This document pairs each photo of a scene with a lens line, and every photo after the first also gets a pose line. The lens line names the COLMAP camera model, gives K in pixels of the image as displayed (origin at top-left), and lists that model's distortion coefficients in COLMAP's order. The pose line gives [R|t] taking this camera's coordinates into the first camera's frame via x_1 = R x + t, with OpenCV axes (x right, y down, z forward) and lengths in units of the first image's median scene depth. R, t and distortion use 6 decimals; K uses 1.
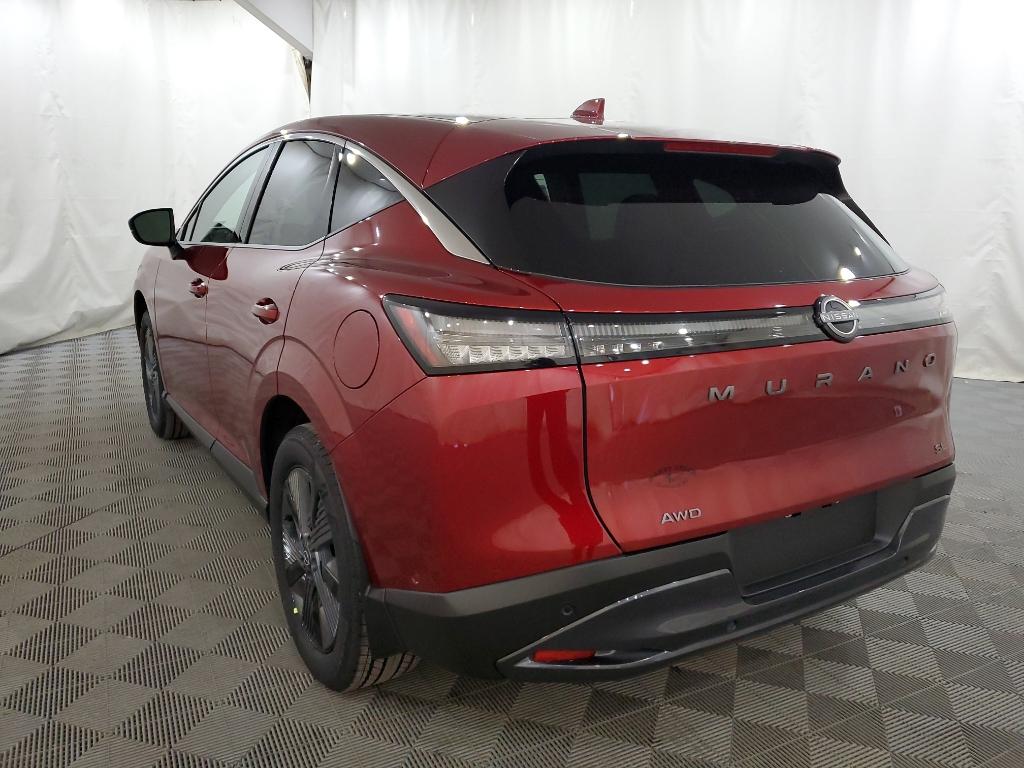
lens RADIAL K [[792.6, 0, 505.8], [0, 792.6, 377.5], [0, 0, 1]] dist [0.025589, 0.010352]
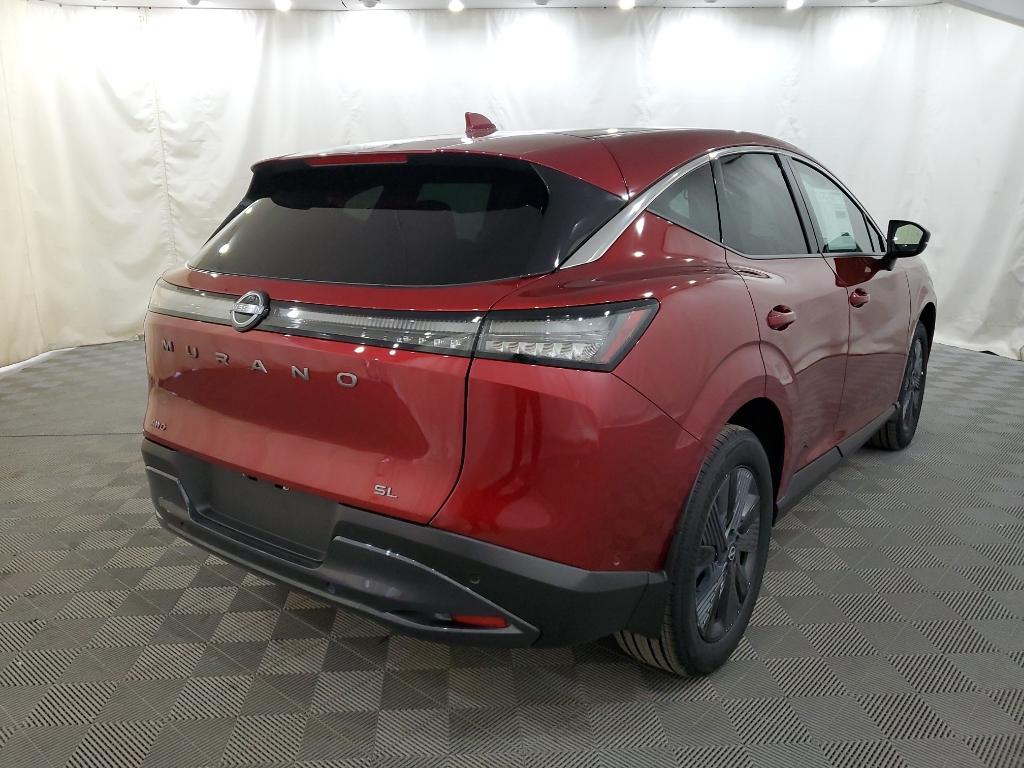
lens RADIAL K [[809.2, 0, 526.2], [0, 809.2, 377.0], [0, 0, 1]] dist [0.010706, -0.000357]
pose [[0.371538, 0.187457, -0.909296, 1.330463], [-0.203186, 0.972079, 0.117378, -0.161315], [0.905911, 0.141146, 0.399253, 0.747409]]
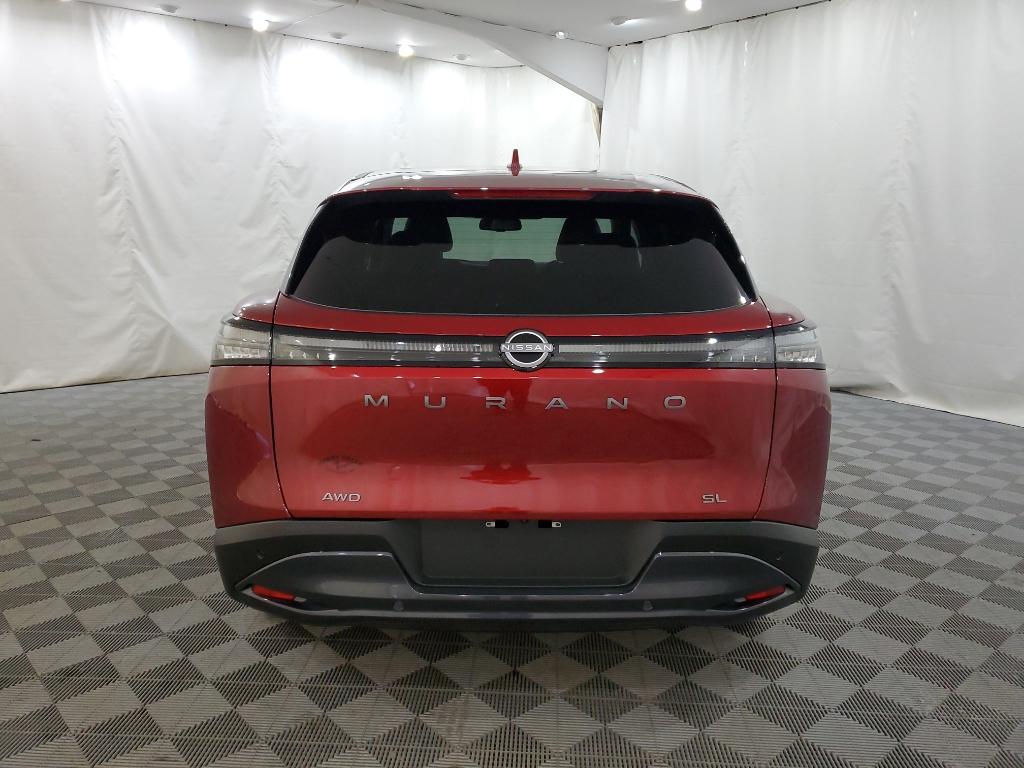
lens RADIAL K [[792.6, 0, 505.8], [0, 792.6, 377.5], [0, 0, 1]] dist [0.025589, 0.010352]
pose [[0.859774, 0.091911, -0.502335, 0.768424], [-0.112206, 0.993632, -0.010244, -0.018233], [0.498194, 0.065173, 0.864613, 0.044652]]
